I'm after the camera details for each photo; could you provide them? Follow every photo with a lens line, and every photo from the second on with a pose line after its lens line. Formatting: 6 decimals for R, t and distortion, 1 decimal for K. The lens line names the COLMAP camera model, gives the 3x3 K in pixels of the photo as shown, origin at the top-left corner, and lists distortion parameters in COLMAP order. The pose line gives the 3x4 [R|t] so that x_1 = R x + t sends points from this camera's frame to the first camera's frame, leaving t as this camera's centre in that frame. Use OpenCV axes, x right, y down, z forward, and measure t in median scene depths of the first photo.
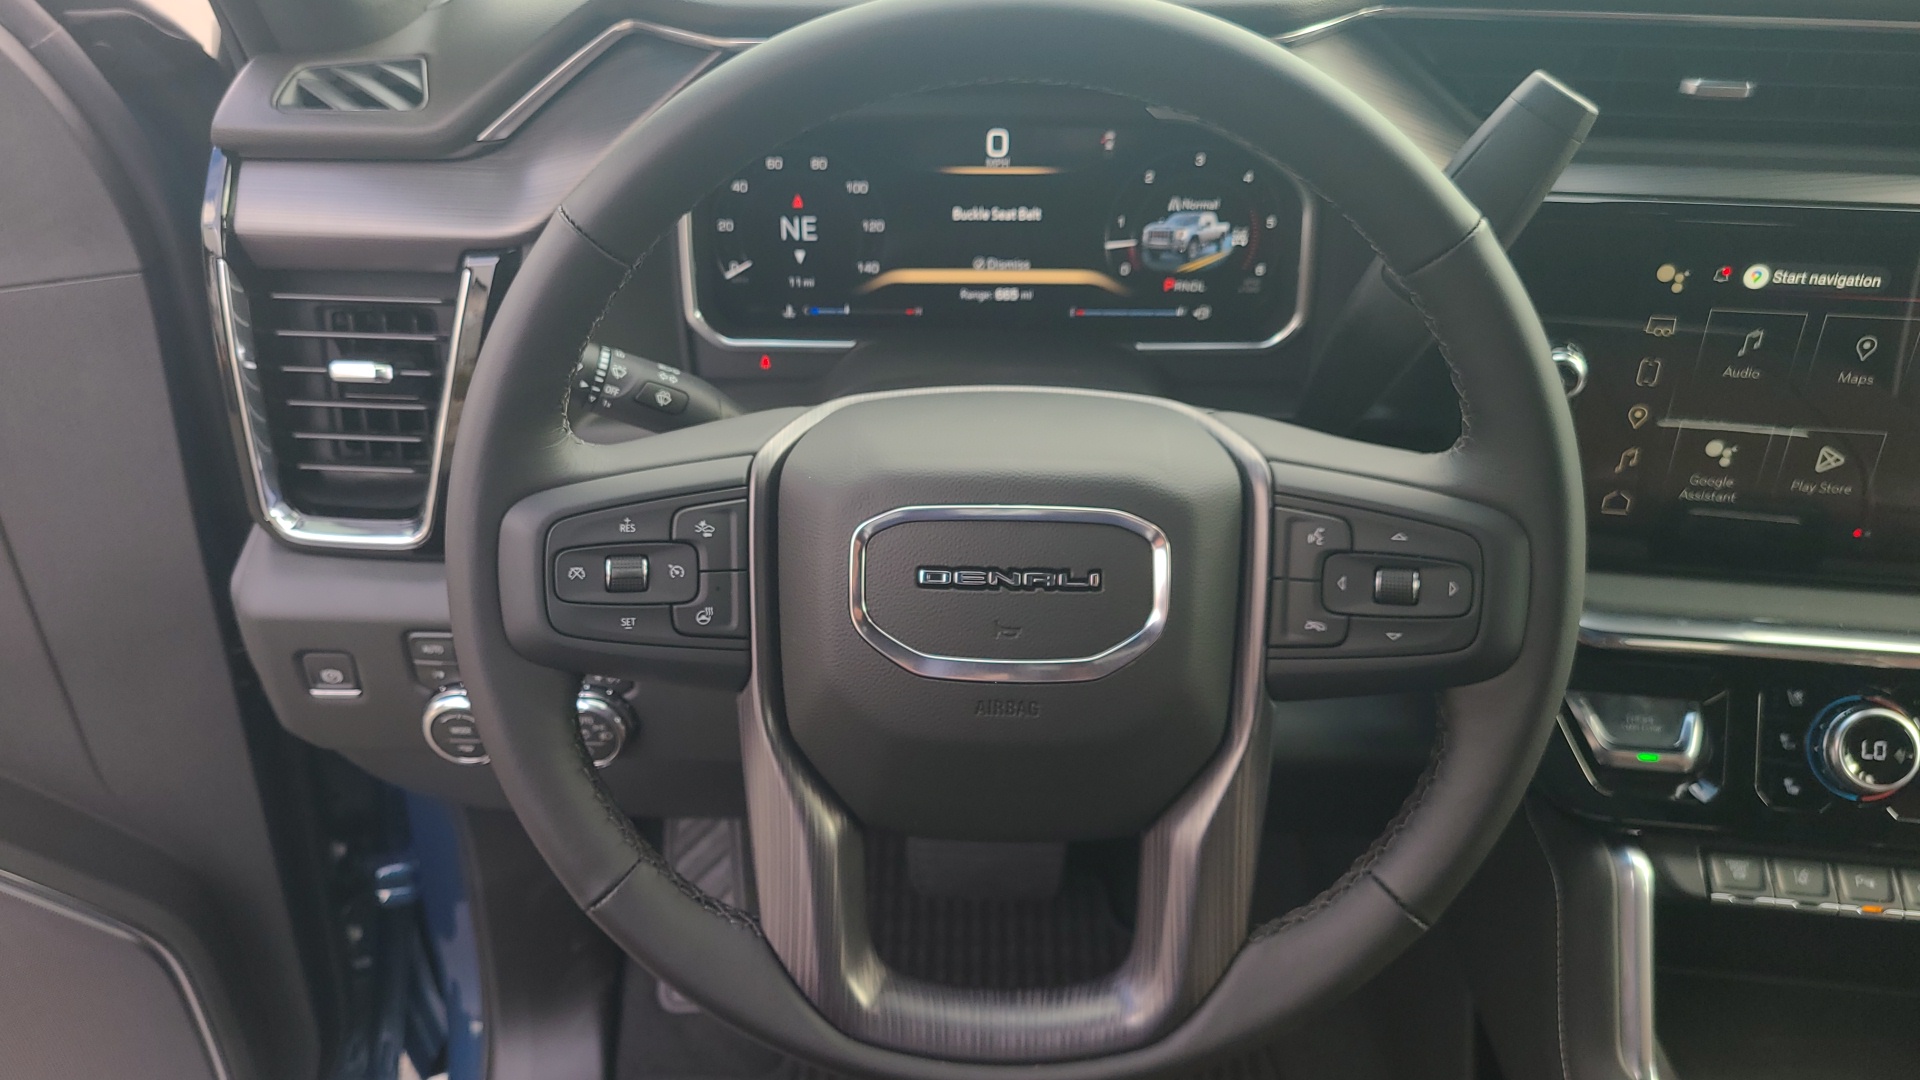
lens RADIAL K [[1445.5, 0, 928.5], [0, 1445.5, 532.3], [0, 0, 1]] dist [0.055205, -0.031511]
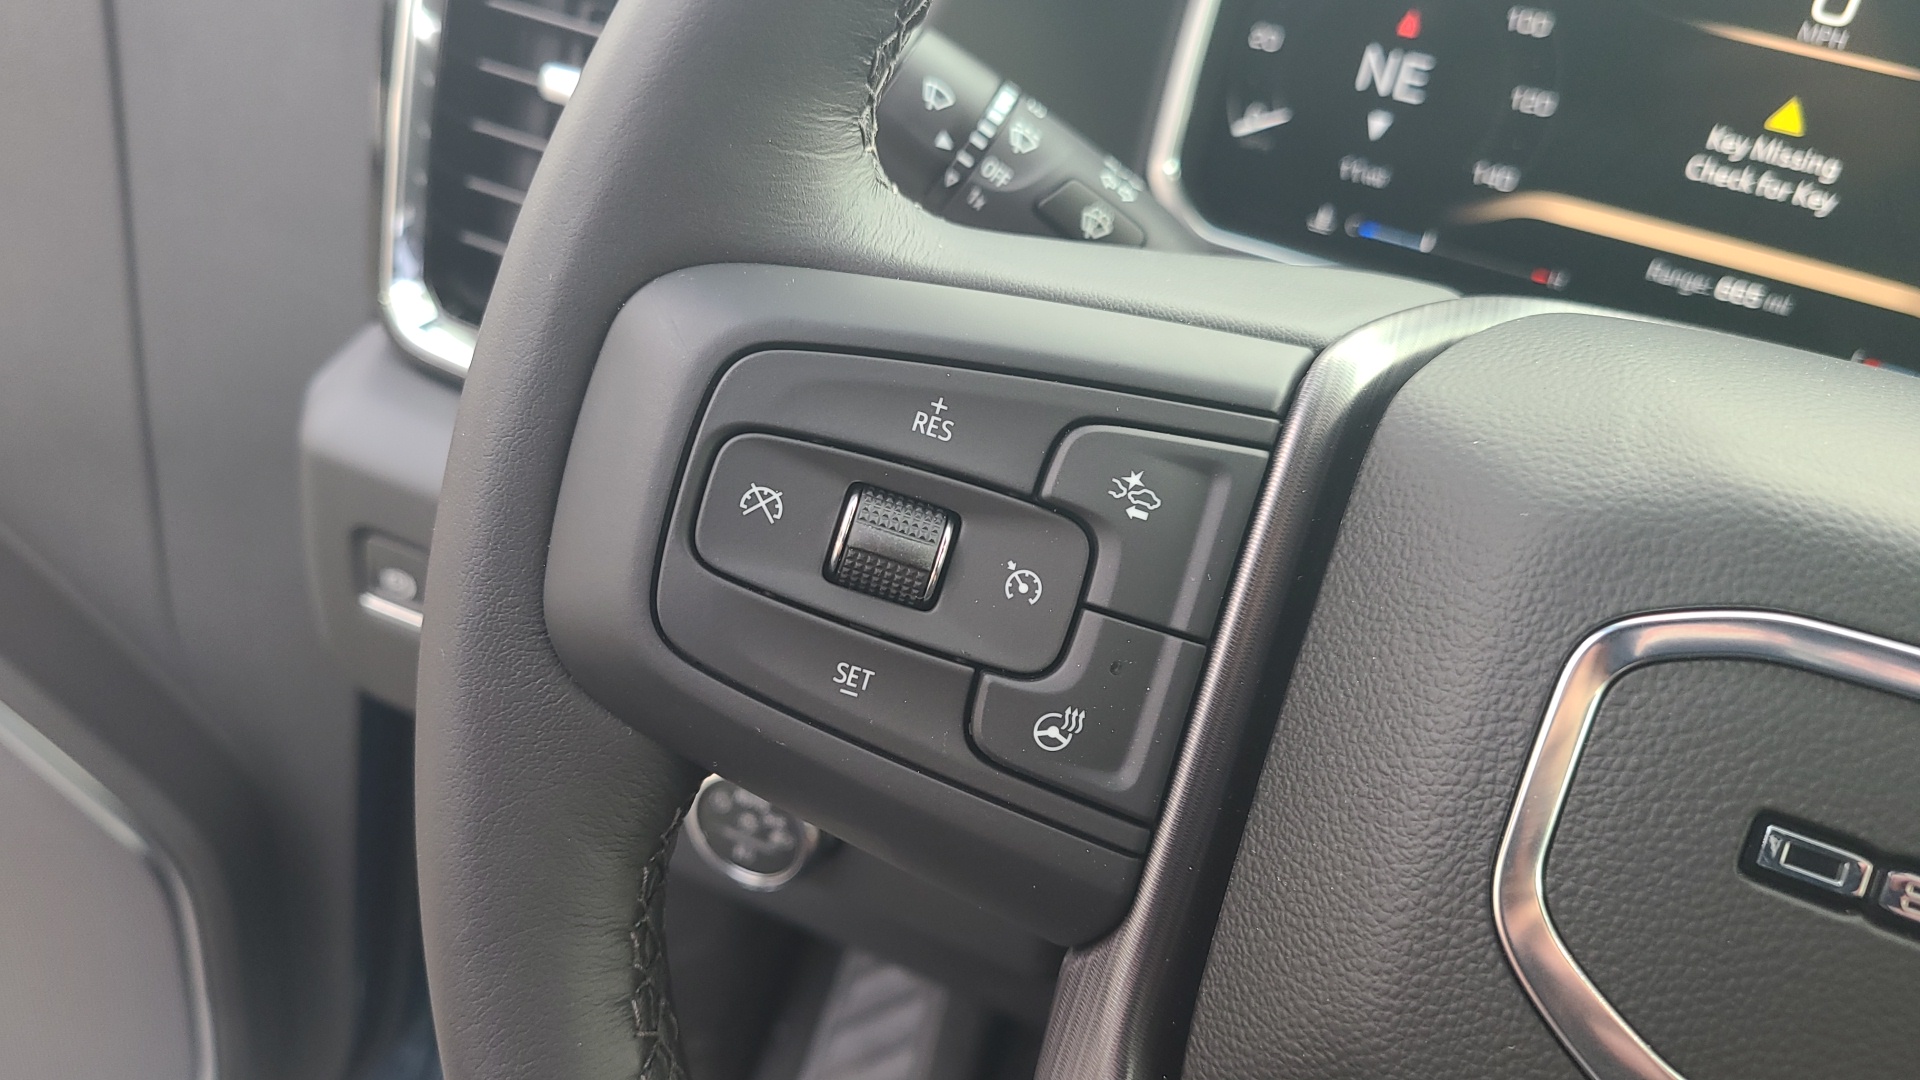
lens RADIAL K [[1574.4, 0, 951.0], [0, 1574.4, 557.0], [0, 0, 1]] dist [0.034430, -0.010530]
pose [[0.932629, 0.304972, -0.192861, -0.081980], [-0.310282, 0.950640, 0.002802, 0.017219], [0.184196, 0.057228, 0.981222, 0.427989]]
